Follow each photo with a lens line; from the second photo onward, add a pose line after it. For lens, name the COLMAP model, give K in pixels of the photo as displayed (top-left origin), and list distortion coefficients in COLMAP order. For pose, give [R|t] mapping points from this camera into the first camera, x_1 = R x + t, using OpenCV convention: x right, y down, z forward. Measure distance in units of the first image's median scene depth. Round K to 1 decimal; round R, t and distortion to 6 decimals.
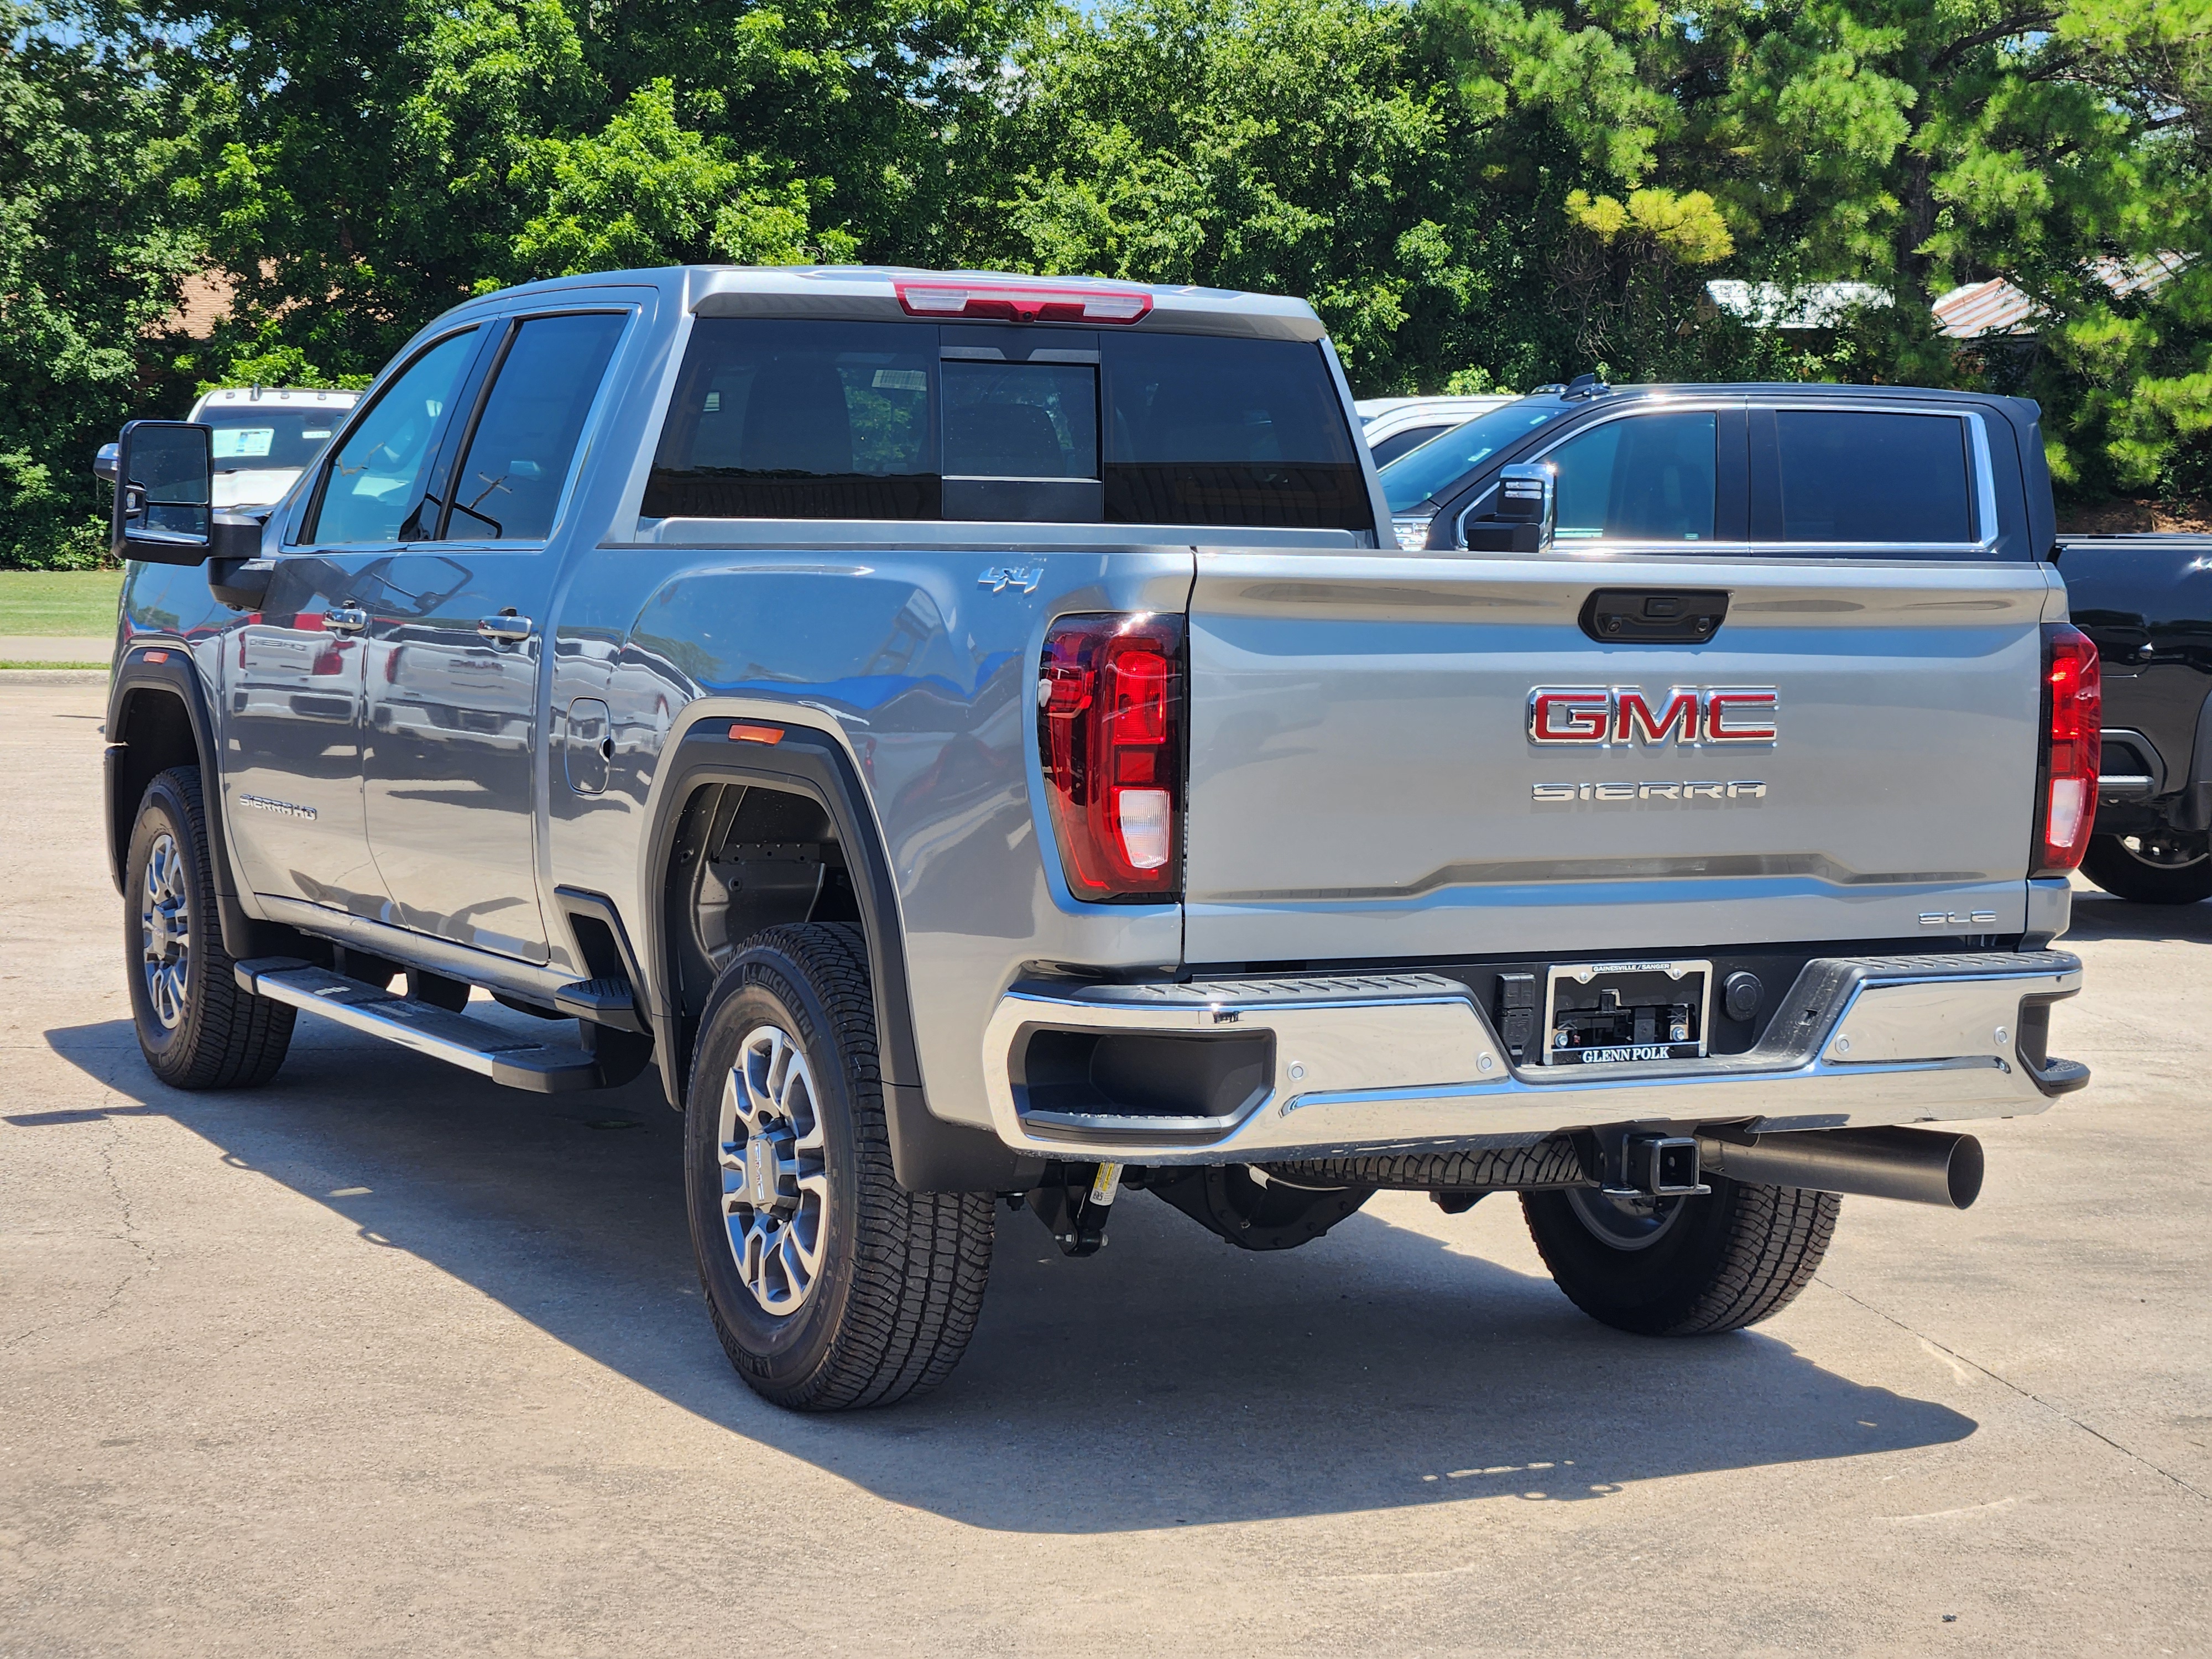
lens RADIAL K [[4298.9, 0, 1102.7], [0, 4298.9, 826.8], [0, 0, 1]] dist [-0.268073, 3.714004]
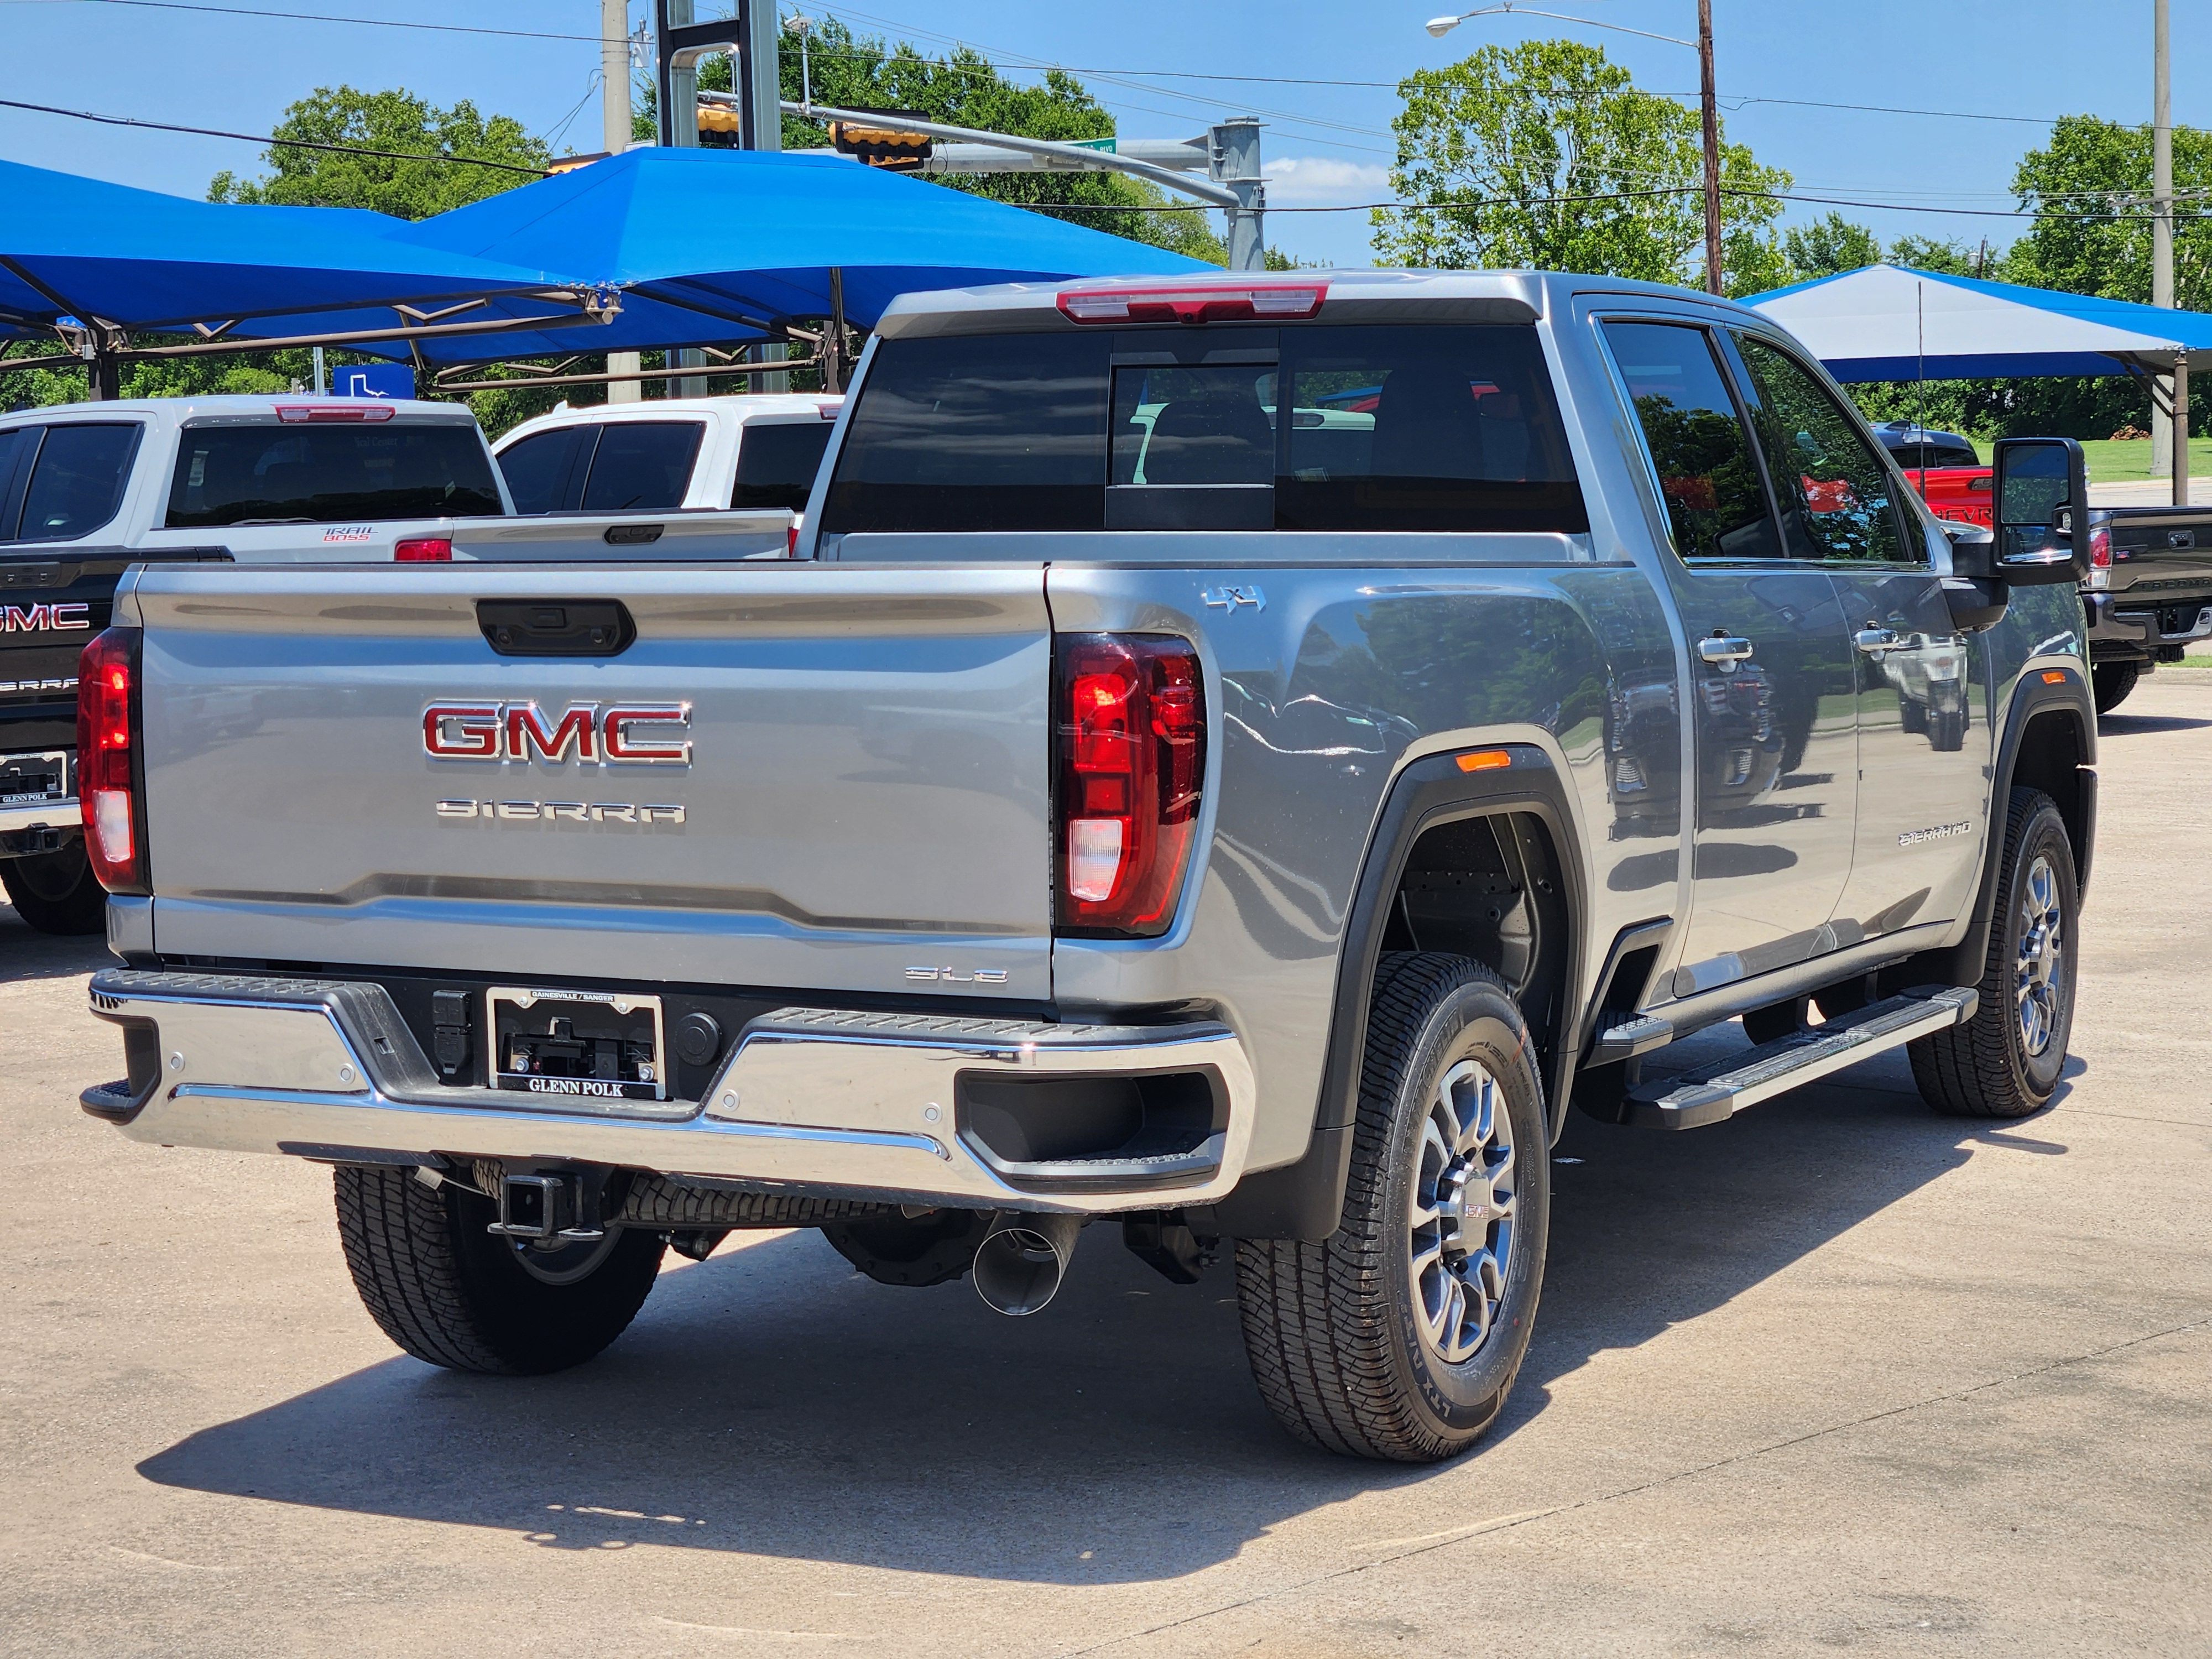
lens RADIAL K [[4298.9, 0, 1102.7], [0, 4298.9, 826.8], [0, 0, 1]] dist [-0.268073, 3.714004]
pose [[0.599853, 0.038364, -0.799190, 0.953041], [-0.041418, 0.998999, 0.016869, -0.025703], [0.799038, 0.022982, 0.600842, 0.521184]]
